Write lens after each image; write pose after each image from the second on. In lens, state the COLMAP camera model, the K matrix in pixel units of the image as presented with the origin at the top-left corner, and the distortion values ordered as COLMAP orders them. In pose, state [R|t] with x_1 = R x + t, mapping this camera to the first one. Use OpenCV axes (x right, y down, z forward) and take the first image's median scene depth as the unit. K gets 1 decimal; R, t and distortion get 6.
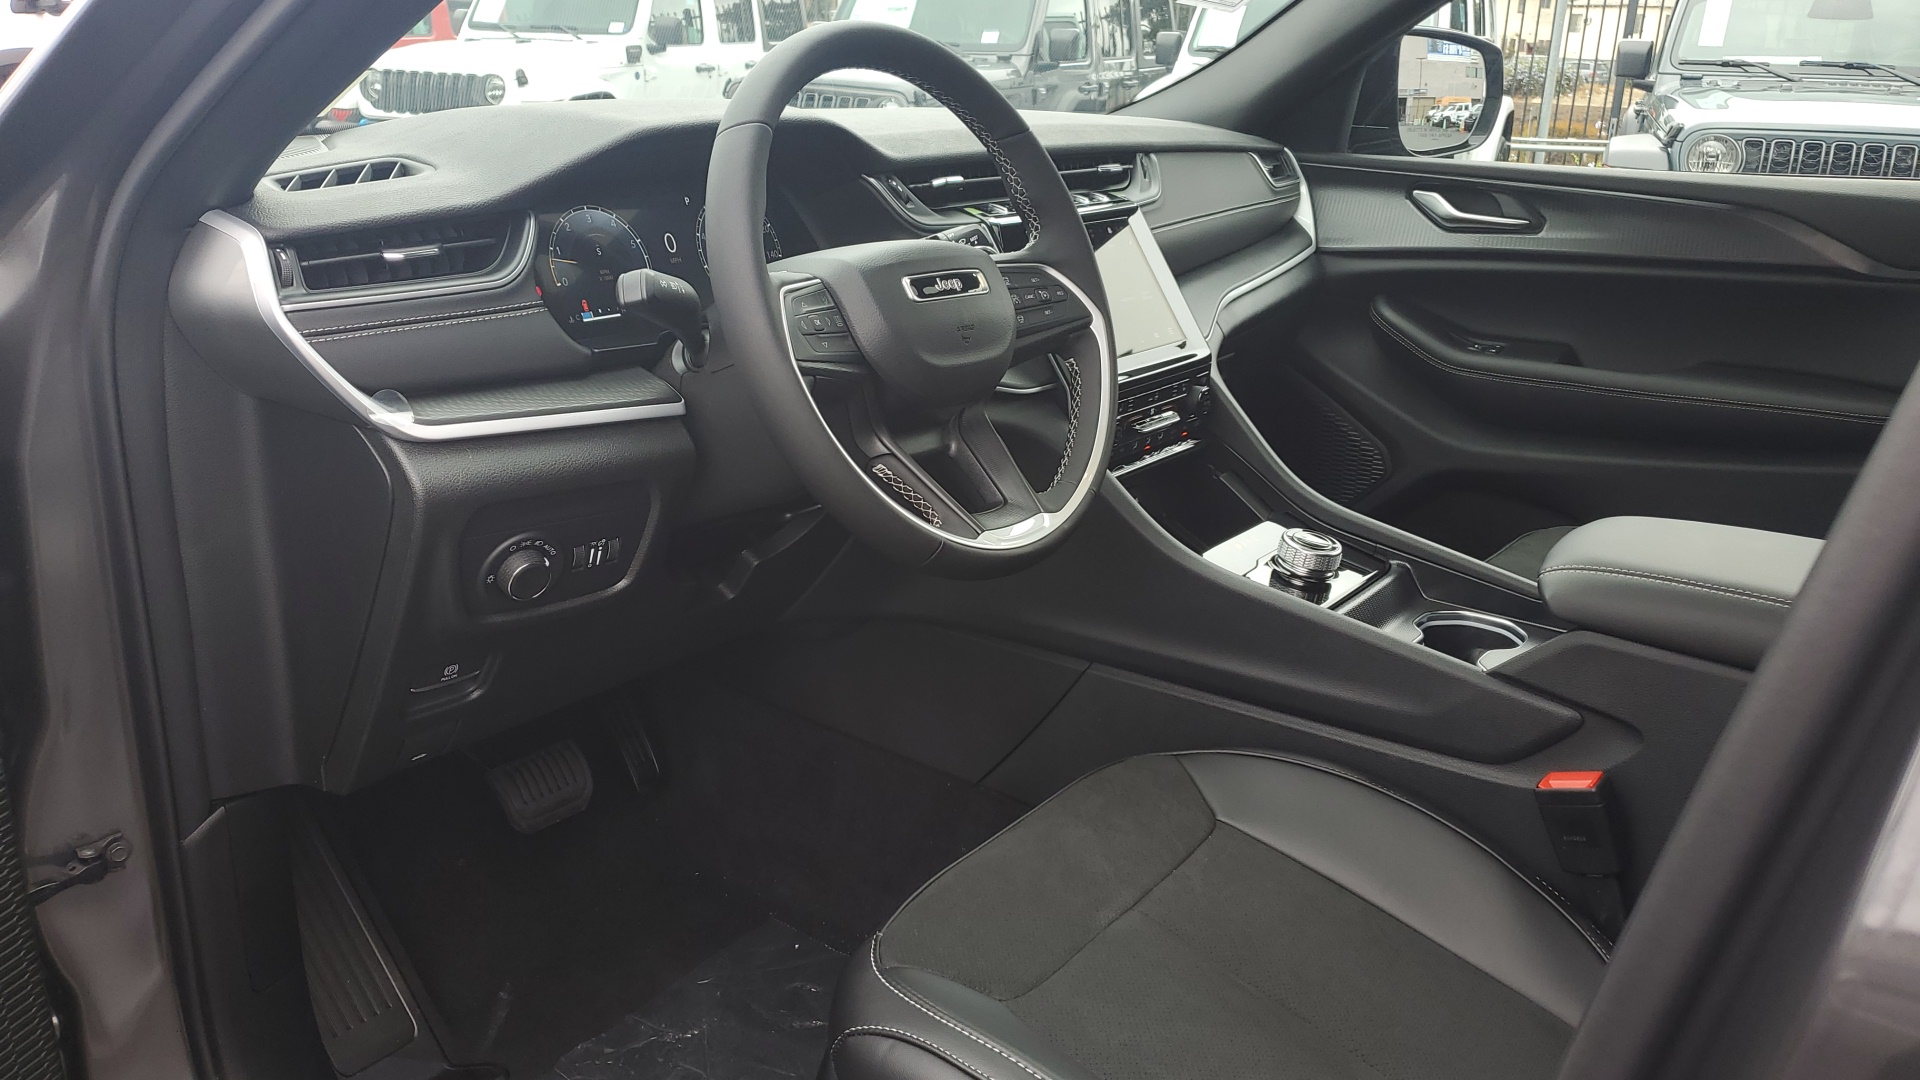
lens RADIAL K [[1453.7, 0, 968.4], [0, 1453.7, 534.4], [0, 0, 1]] dist [0.072033, 0.003504]
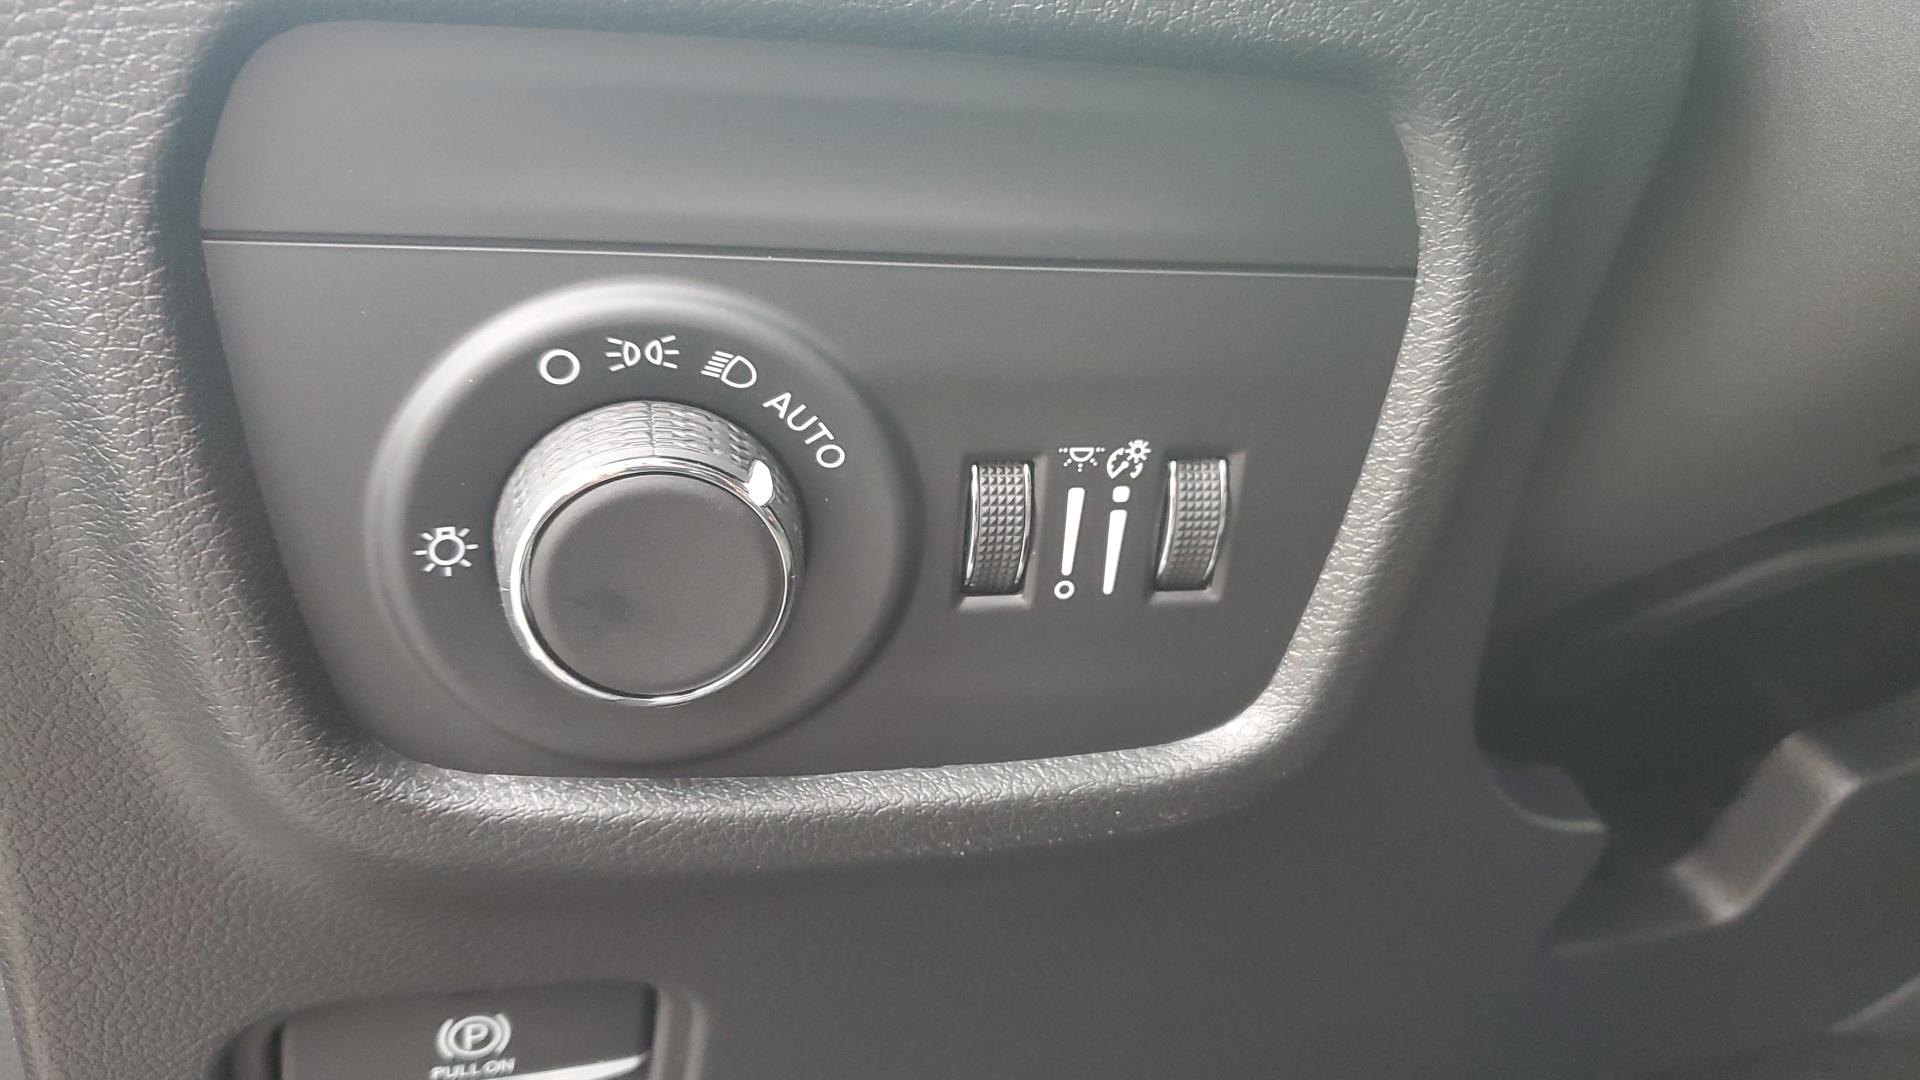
lens RADIAL K [[1537.2, 0, 929.1], [0, 1537.2, 525.0], [0, 0, 1]] dist [-0.002149, -0.011692]
pose [[0.851846, 0.007318, -0.523742, -0.170528], [-0.121641, 0.975330, -0.184217, 0.051220], [0.509473, 0.220633, 0.831720, 0.823200]]
